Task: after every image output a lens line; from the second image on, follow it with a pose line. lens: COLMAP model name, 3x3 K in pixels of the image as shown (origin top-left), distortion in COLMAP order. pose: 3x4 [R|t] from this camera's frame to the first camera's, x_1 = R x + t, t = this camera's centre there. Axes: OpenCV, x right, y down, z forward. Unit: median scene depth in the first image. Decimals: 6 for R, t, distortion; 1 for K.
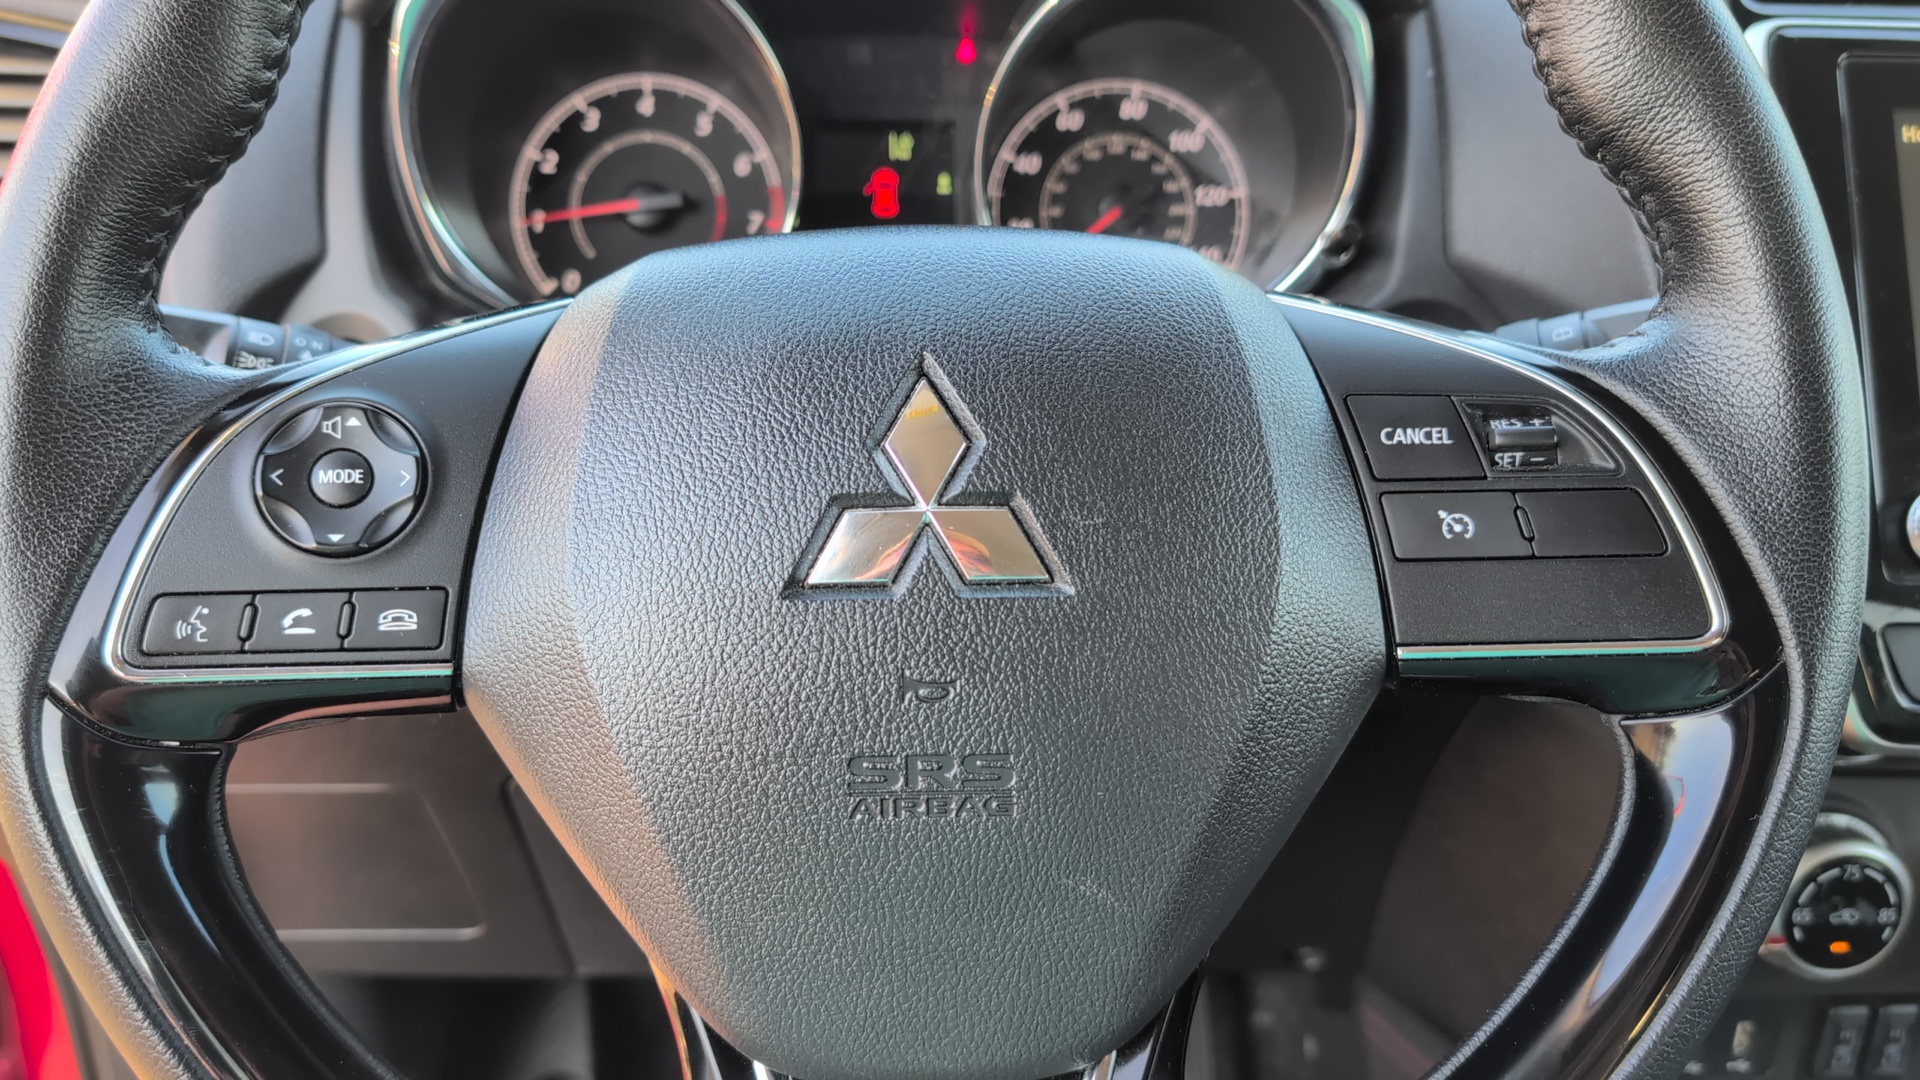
lens RADIAL K [[1527.2, 0, 962.6], [0, 1527.2, 541.4], [0, 0, 1]] dist [0.029408, -0.094848]
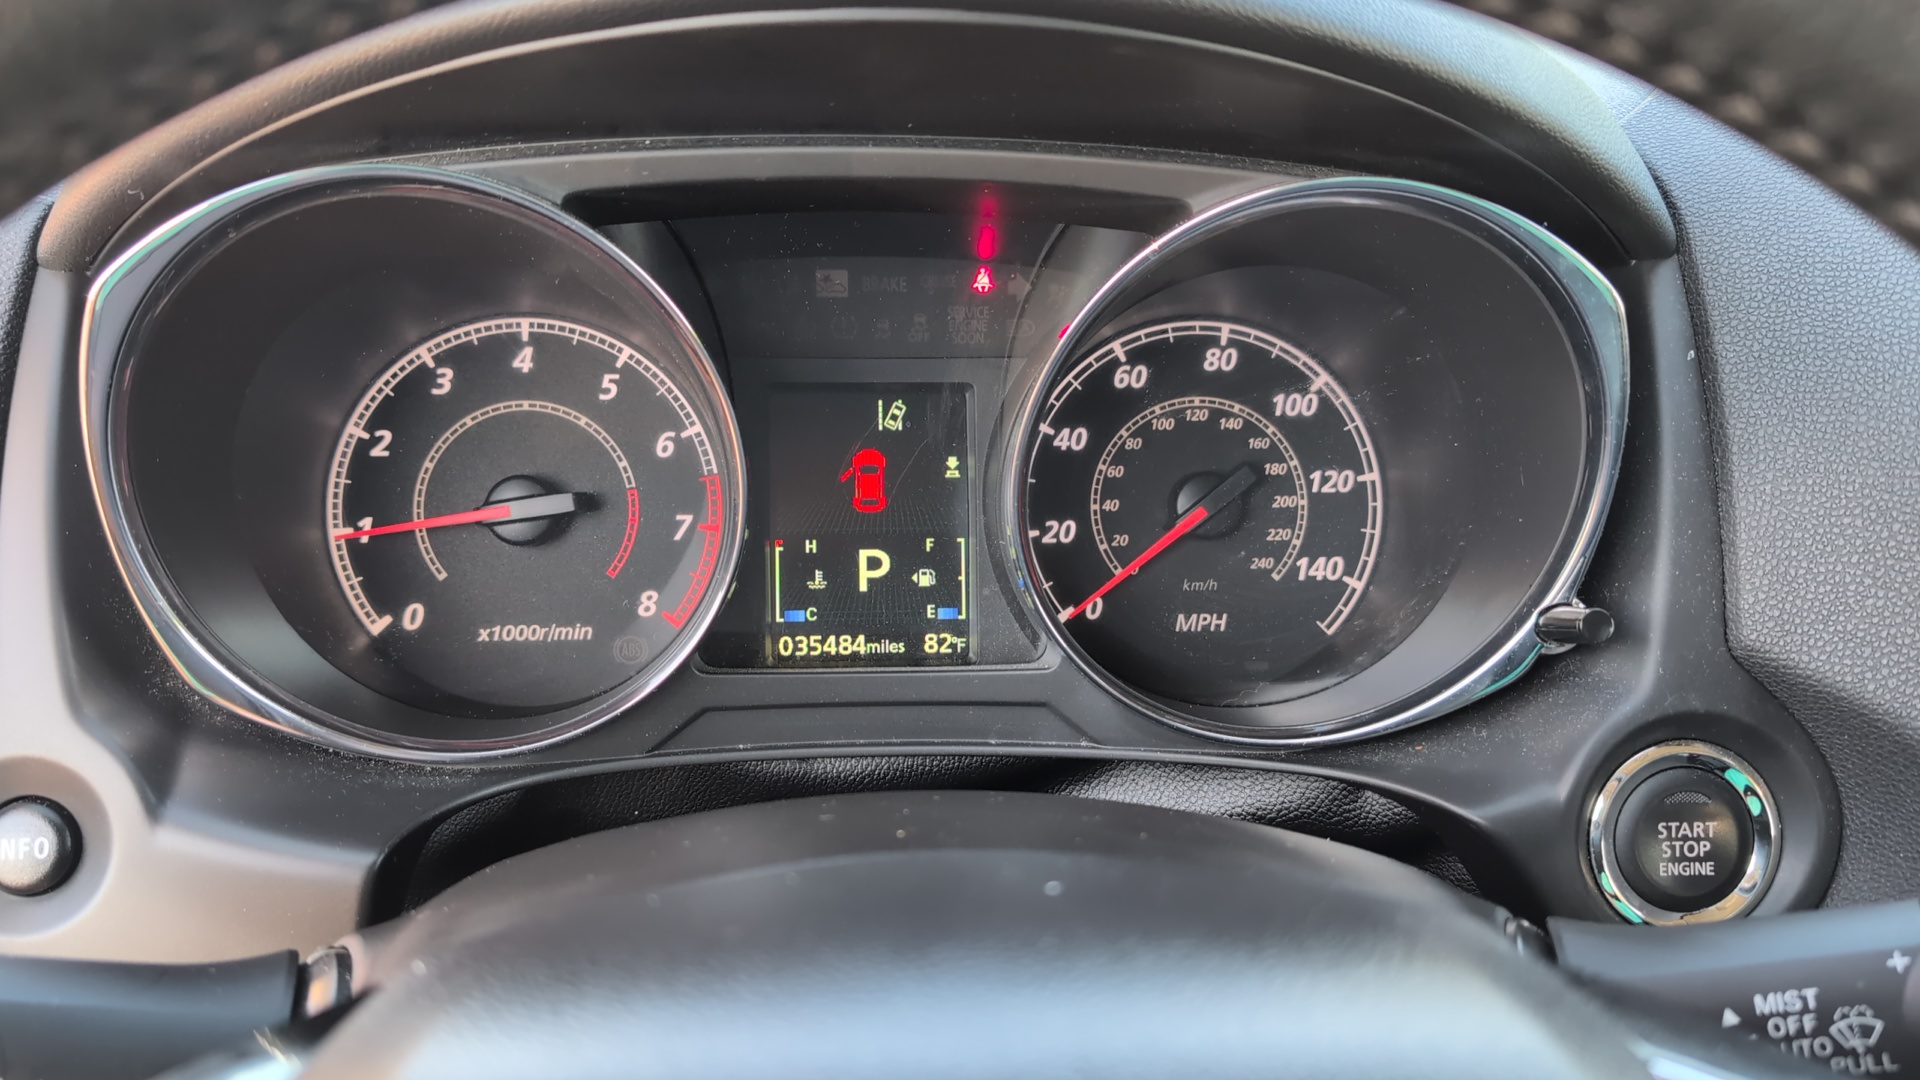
lens RADIAL K [[1527.2, 0, 964.8], [0, 1527.2, 535.0], [0, 0, 1]] dist [0.029408, -0.094848]
pose [[0.999812, -0.002738, 0.019170, -0.020564], [0.002872, 0.999971, -0.007012, -0.202415], [-0.019150, 0.007066, 0.999792, 0.307778]]
